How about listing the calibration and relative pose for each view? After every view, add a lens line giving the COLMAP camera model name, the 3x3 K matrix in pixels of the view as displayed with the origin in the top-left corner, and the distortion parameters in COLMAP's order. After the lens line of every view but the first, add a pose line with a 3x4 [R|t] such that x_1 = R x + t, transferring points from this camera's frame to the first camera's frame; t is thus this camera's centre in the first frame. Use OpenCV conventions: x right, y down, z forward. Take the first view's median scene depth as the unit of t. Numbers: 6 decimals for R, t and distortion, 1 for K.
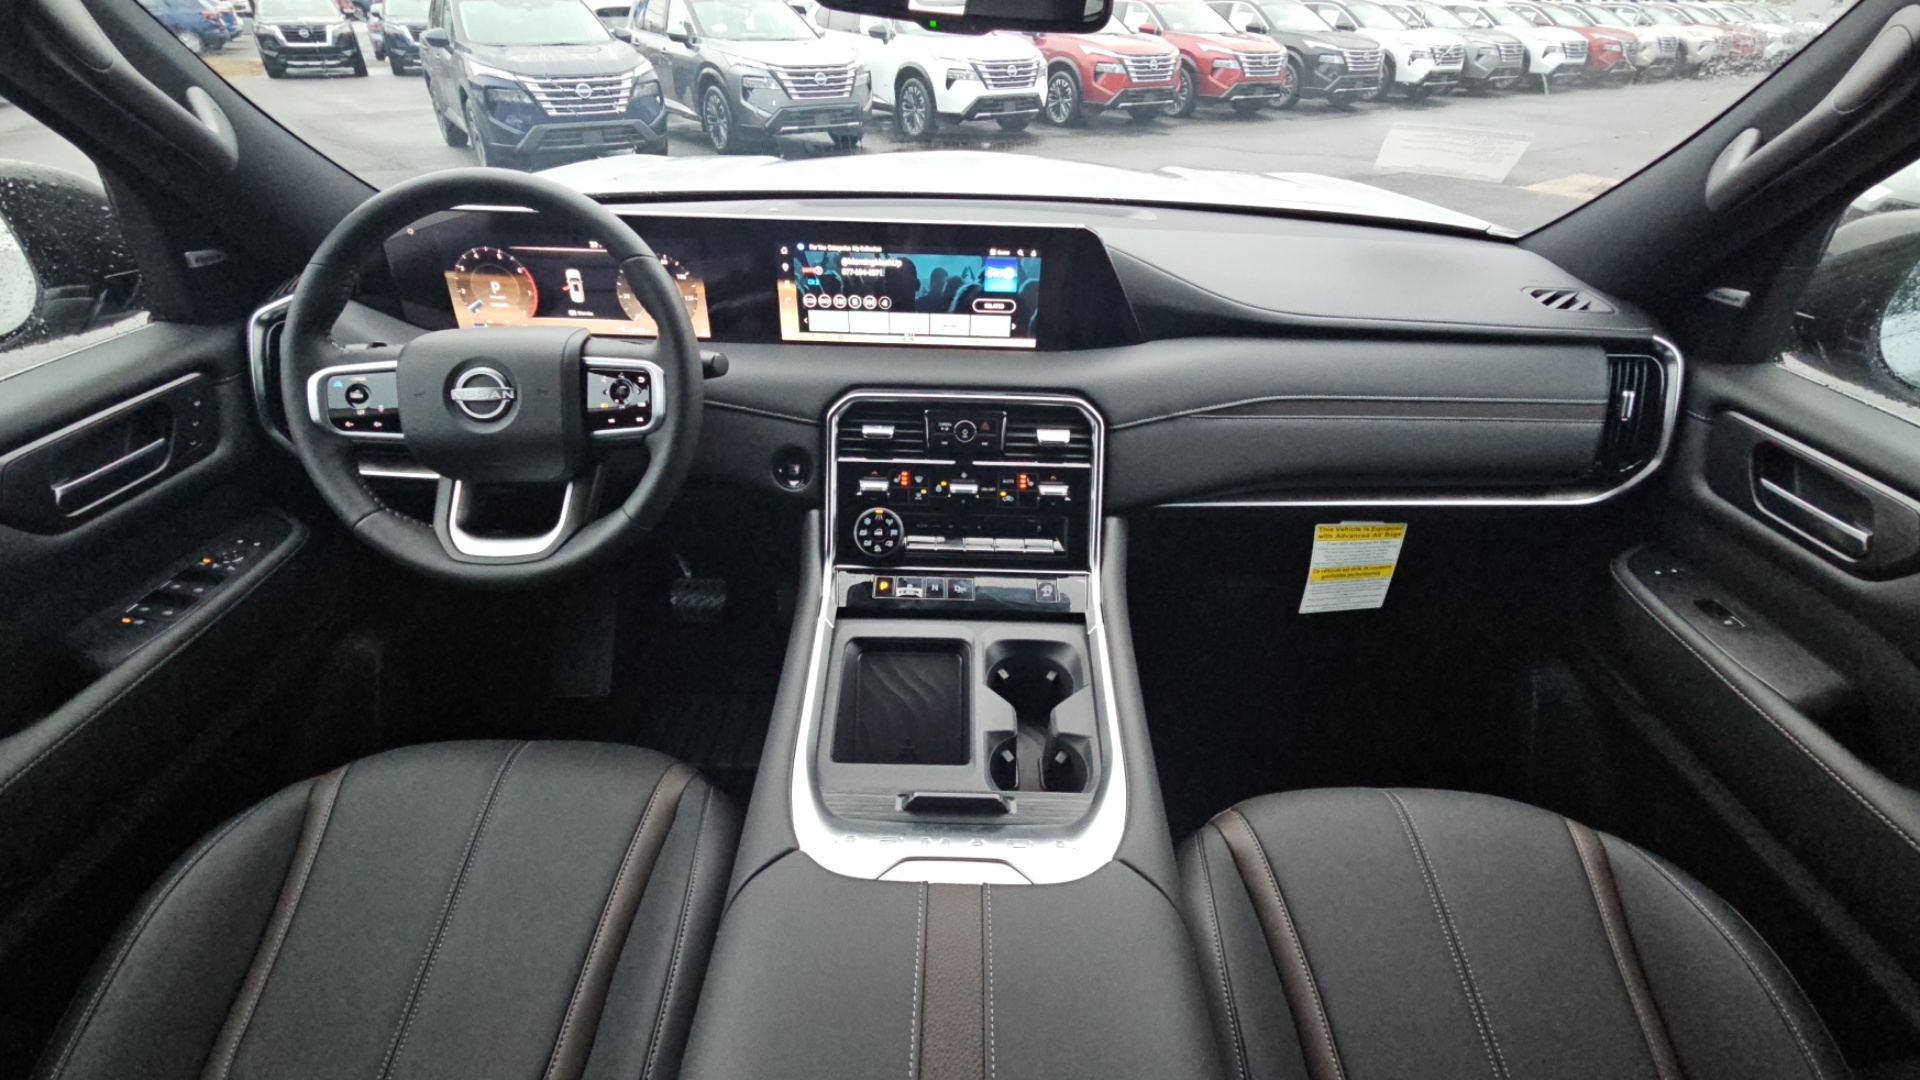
lens RADIAL K [[855.7, 0, 954.2], [0, 855.7, 531.2], [0, 0, 1]] dist [0.015647, -0.010114]
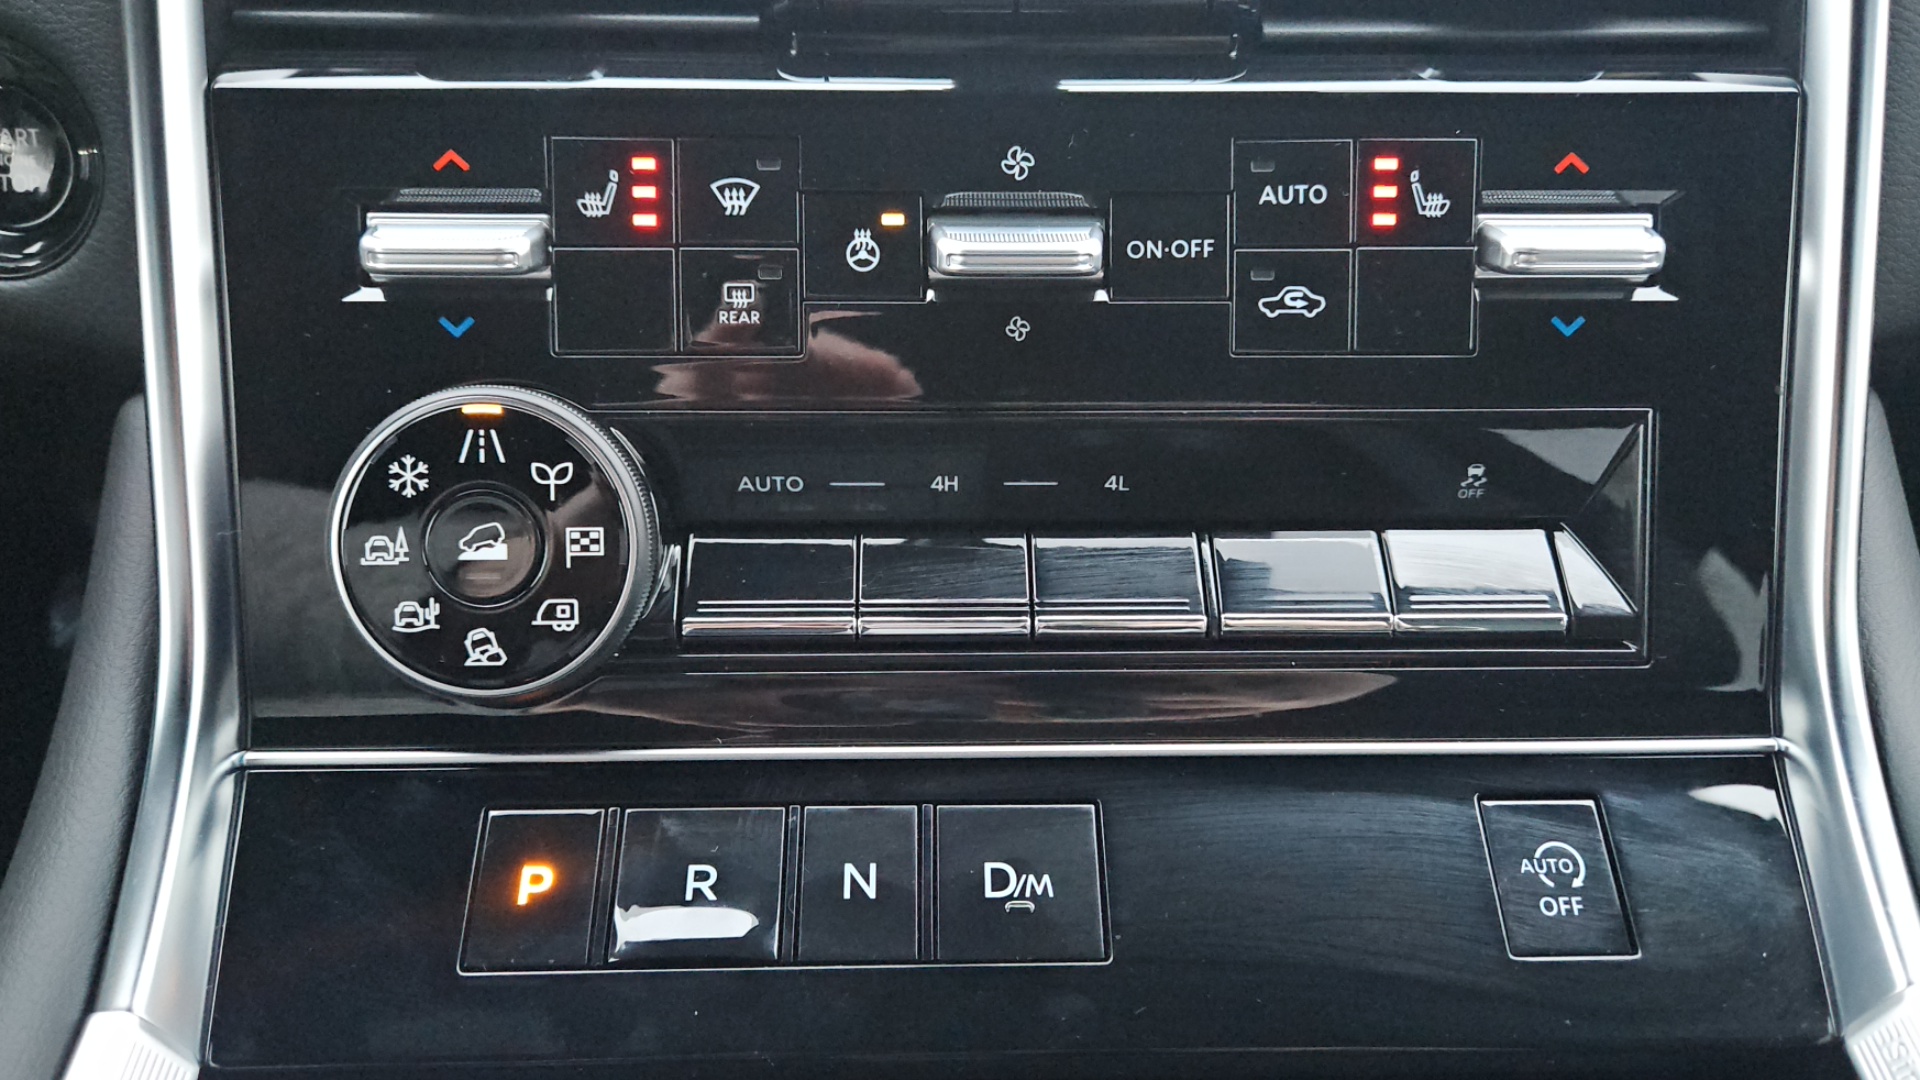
lens RADIAL K [[1455.1, 0, 957.5], [0, 1455.1, 541.8], [0, 0, 1]] dist [0.026553, -0.017804]
pose [[0.999333, -0.030150, 0.020627, -0.007283], [0.027271, 0.991410, 0.127918, -0.029236], [-0.024307, -0.127270, 0.991570, 0.693195]]
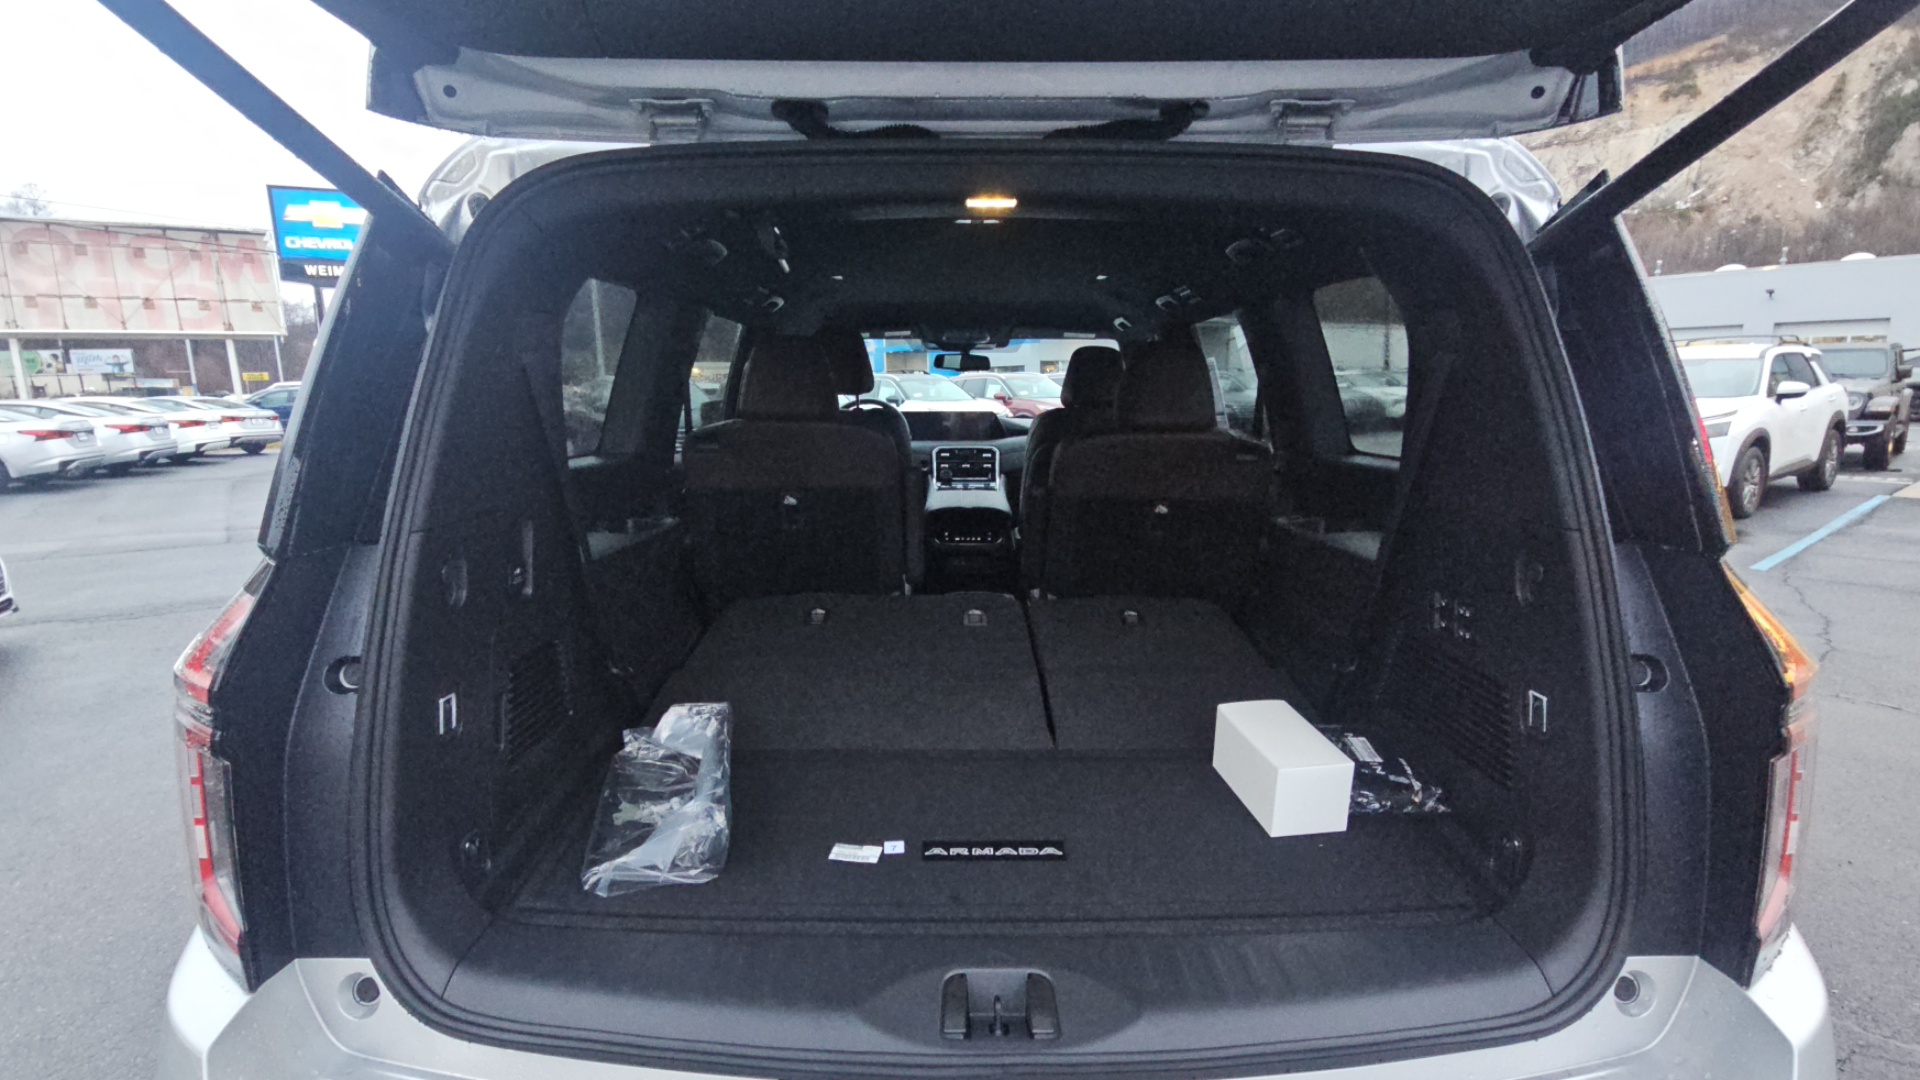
lens RADIAL K [[855.7, 0, 957.2], [0, 855.7, 536.6], [0, 0, 1]] dist [0.015647, -0.010114]
pose [[0.999582, -0.026011, 0.012615, -0.089820], [0.028824, 0.930177, -0.365977, 1.740950], [-0.002215, 0.366187, 0.930538, -2.681918]]
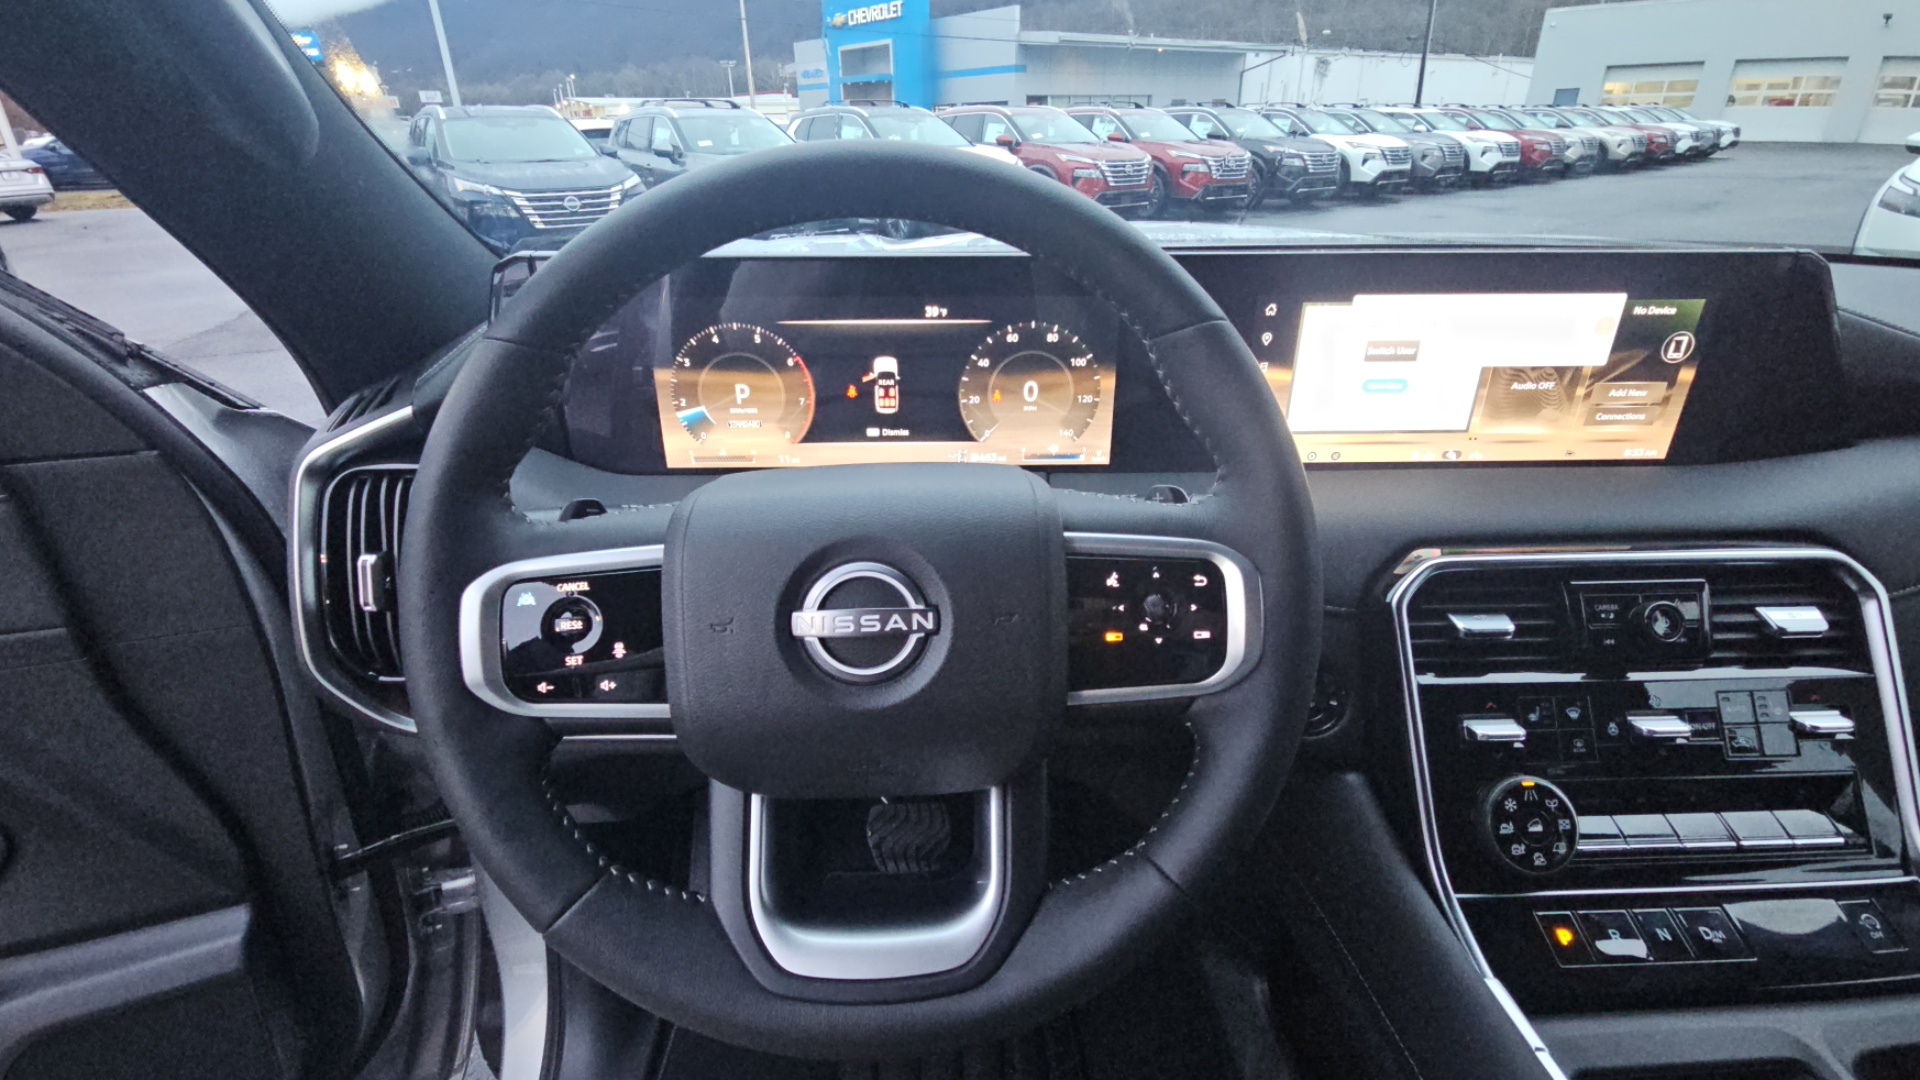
lens RADIAL K [[855.7, 0, 957.1], [0, 855.7, 533.0], [0, 0, 1]] dist [0.015647, -0.010114]
pose [[0.998214, -0.041582, 0.042896, -0.425543], [0.046004, 0.993102, -0.107855, -0.126815], [-0.038116, 0.109635, 0.993241, 0.451501]]
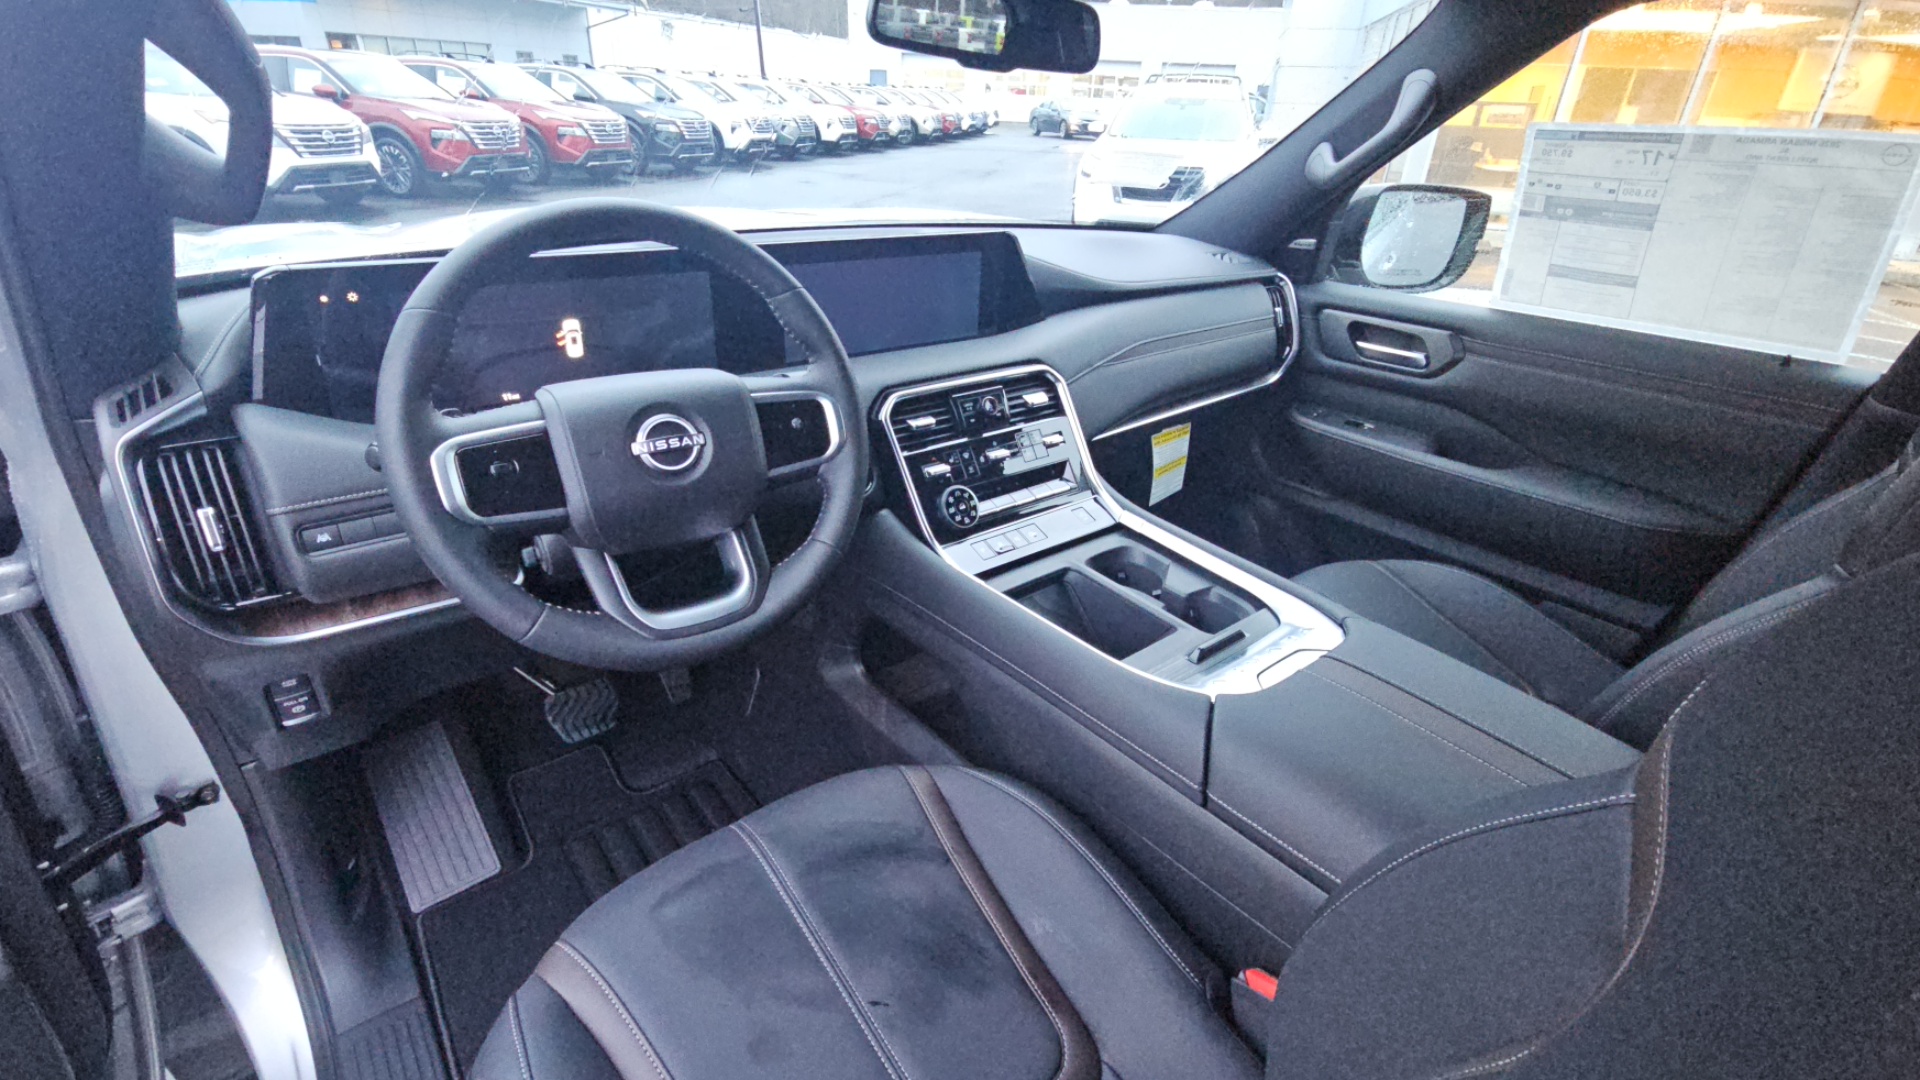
lens RADIAL K [[855.7, 0, 959.5], [0, 855.7, 531.4], [0, 0, 1]] dist [0.015647, -0.010114]
pose [[0.761769, -0.270861, 0.588509, -0.711045], [0.308509, 0.950458, 0.038113, -0.010742], [-0.569676, 0.152527, 0.807592, 0.103496]]
